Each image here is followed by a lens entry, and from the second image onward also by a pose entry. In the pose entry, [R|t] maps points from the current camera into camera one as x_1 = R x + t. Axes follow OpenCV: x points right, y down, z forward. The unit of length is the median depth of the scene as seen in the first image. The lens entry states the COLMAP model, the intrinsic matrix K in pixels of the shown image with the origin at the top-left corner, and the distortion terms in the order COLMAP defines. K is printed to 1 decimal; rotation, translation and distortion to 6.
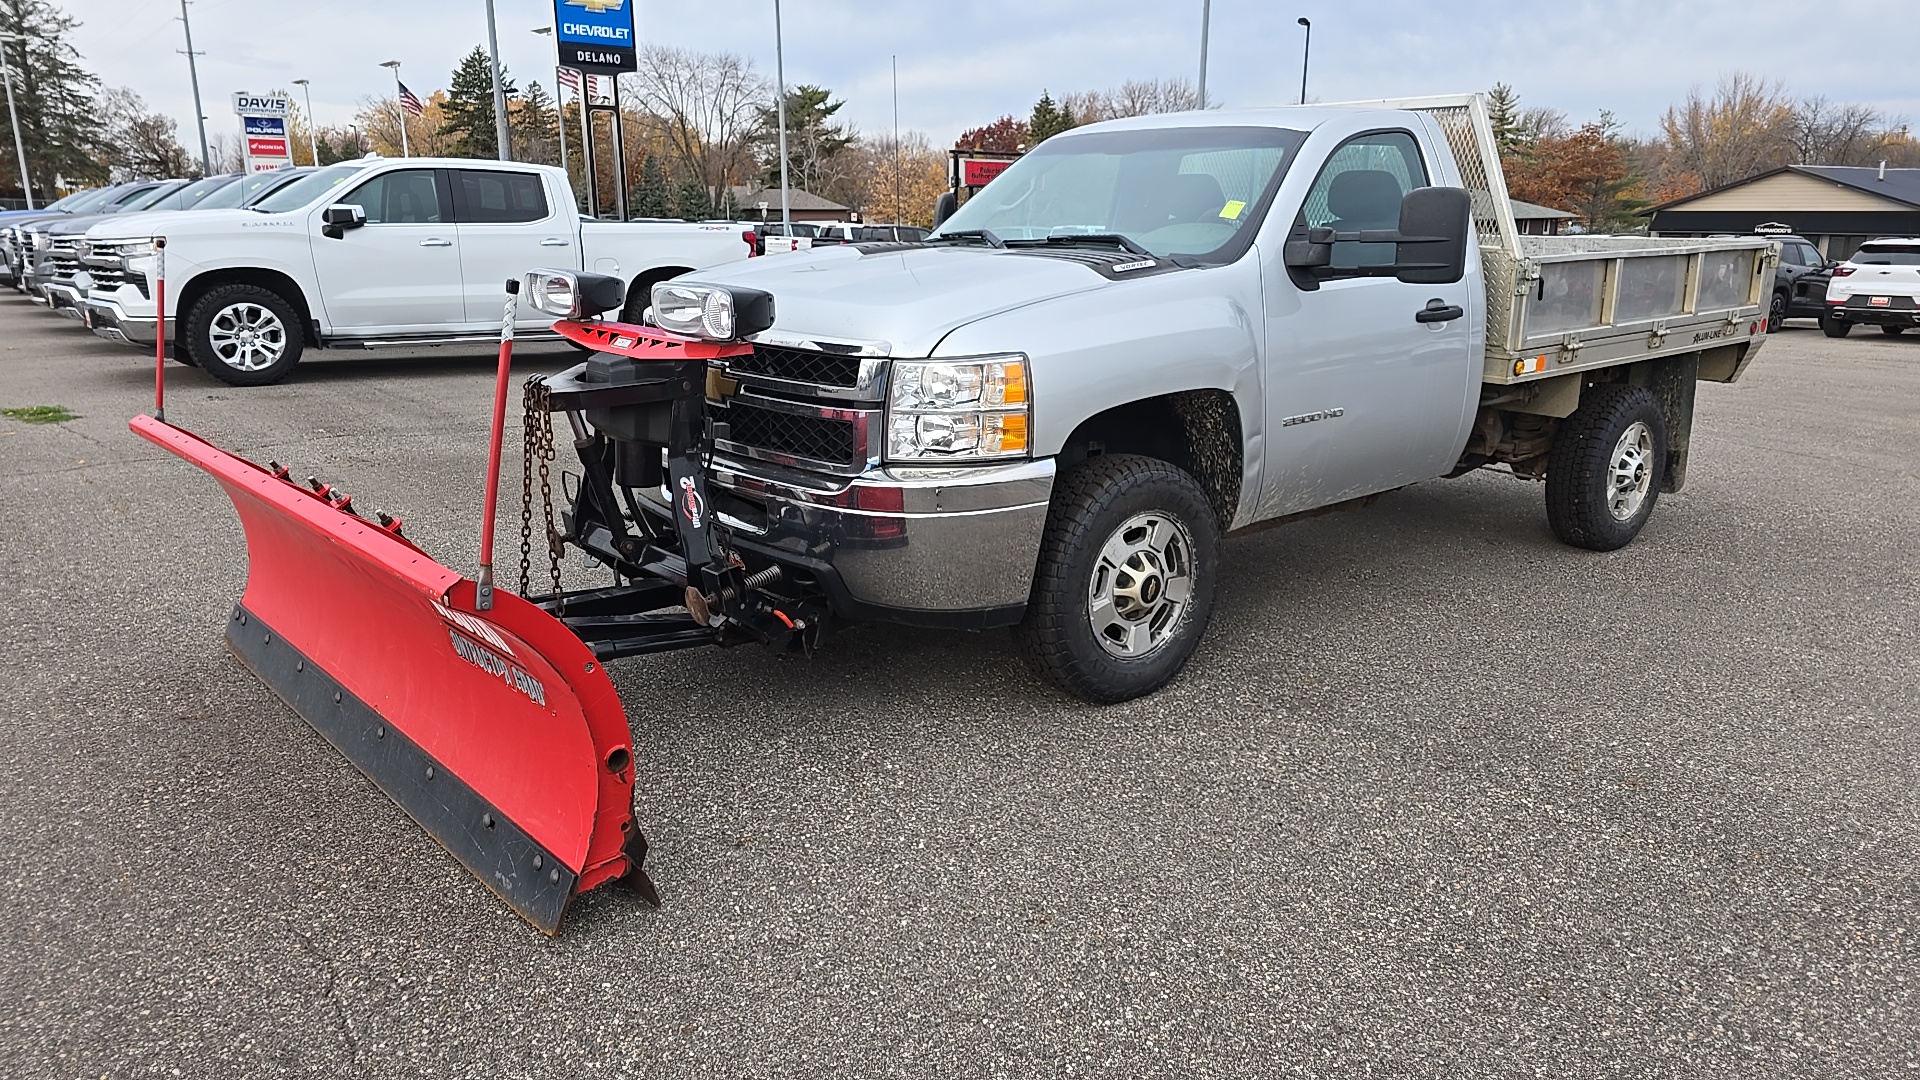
lens RADIAL K [[1274.3, 0, 971.7], [0, 1274.3, 547.8], [0, 0, 1]] dist [0.073215, -0.058793]
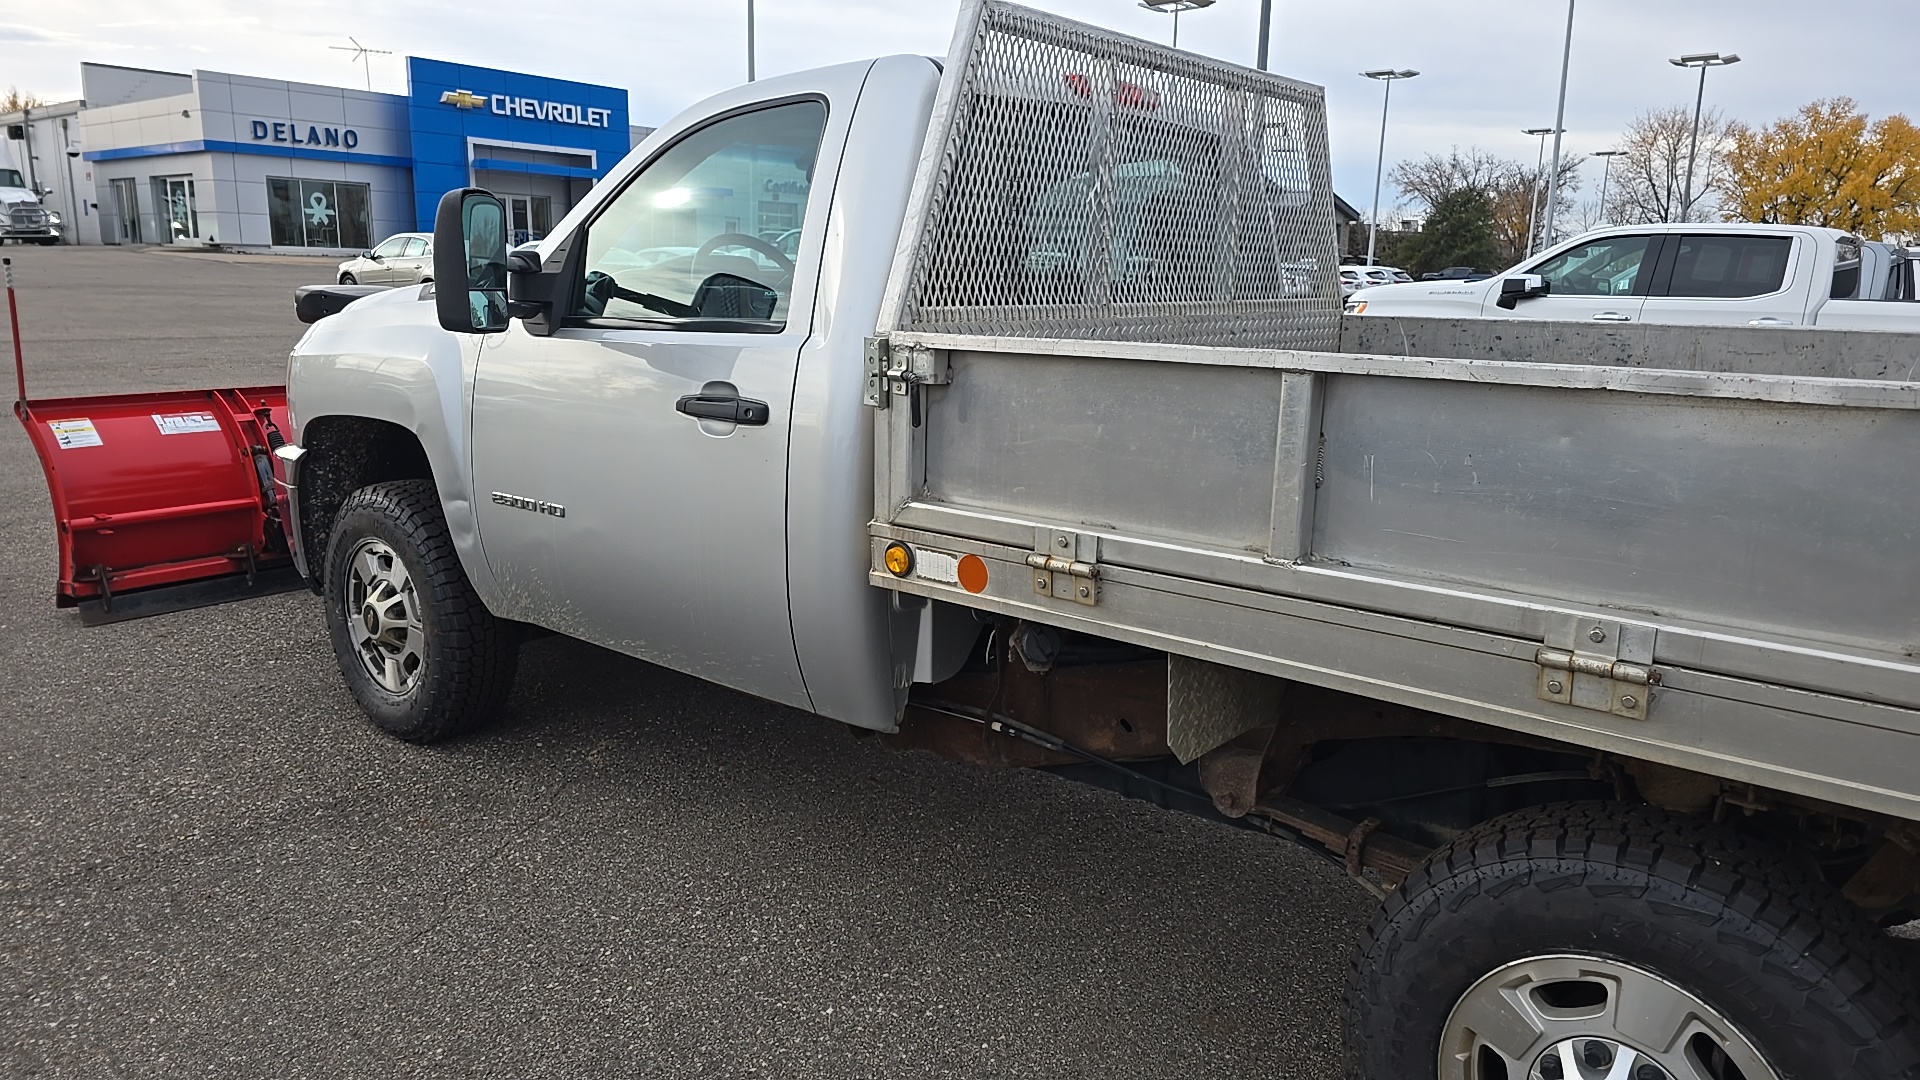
lens RADIAL K [[1303.9, 0, 968.9], [0, 1303.9, 538.4], [0, 0, 1]] dist [0.069448, -0.066588]
pose [[0.179652, 0.199325, -0.963325, 0.089298], [-0.275041, 0.950381, 0.145354, -0.022461], [0.944499, 0.238840, 0.225560, 0.091085]]
